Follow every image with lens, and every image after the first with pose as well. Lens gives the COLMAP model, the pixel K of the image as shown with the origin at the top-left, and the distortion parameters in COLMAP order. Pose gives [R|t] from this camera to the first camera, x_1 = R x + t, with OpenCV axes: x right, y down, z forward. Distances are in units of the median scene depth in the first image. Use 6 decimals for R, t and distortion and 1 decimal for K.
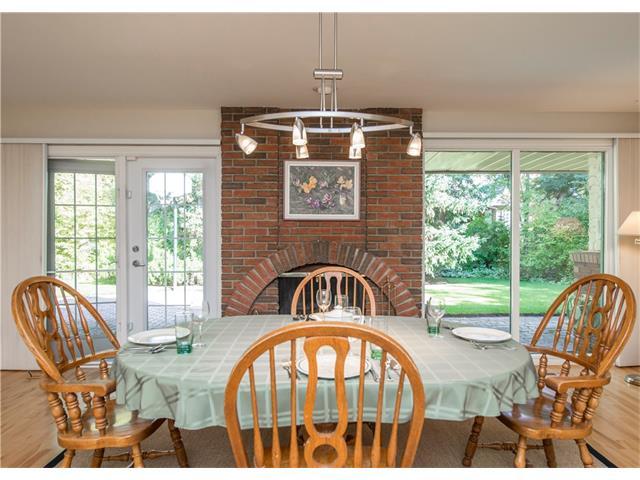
lens RADIAL K [[415.1, 0, 319.8], [0, 415.1, 240.7], [0, 0, 1]] dist [-0.002492, -0.003453]
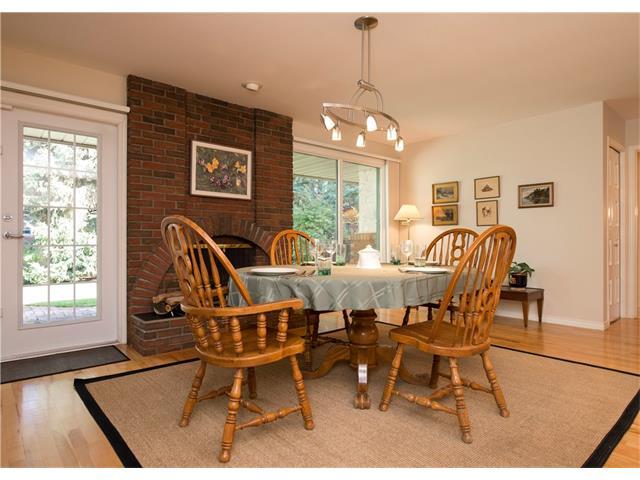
lens RADIAL K [[379.1, 0, 302.8], [0, 379.1, 242.6], [0, 0, 1]] dist [-0.002261, 0.001284]
pose [[0.783336, -0.002747, 0.621593, -0.469491], [0.001944, 0.999996, 0.001968, 0.071706], [-0.621596, -0.000333, 0.783338, 0.048778]]
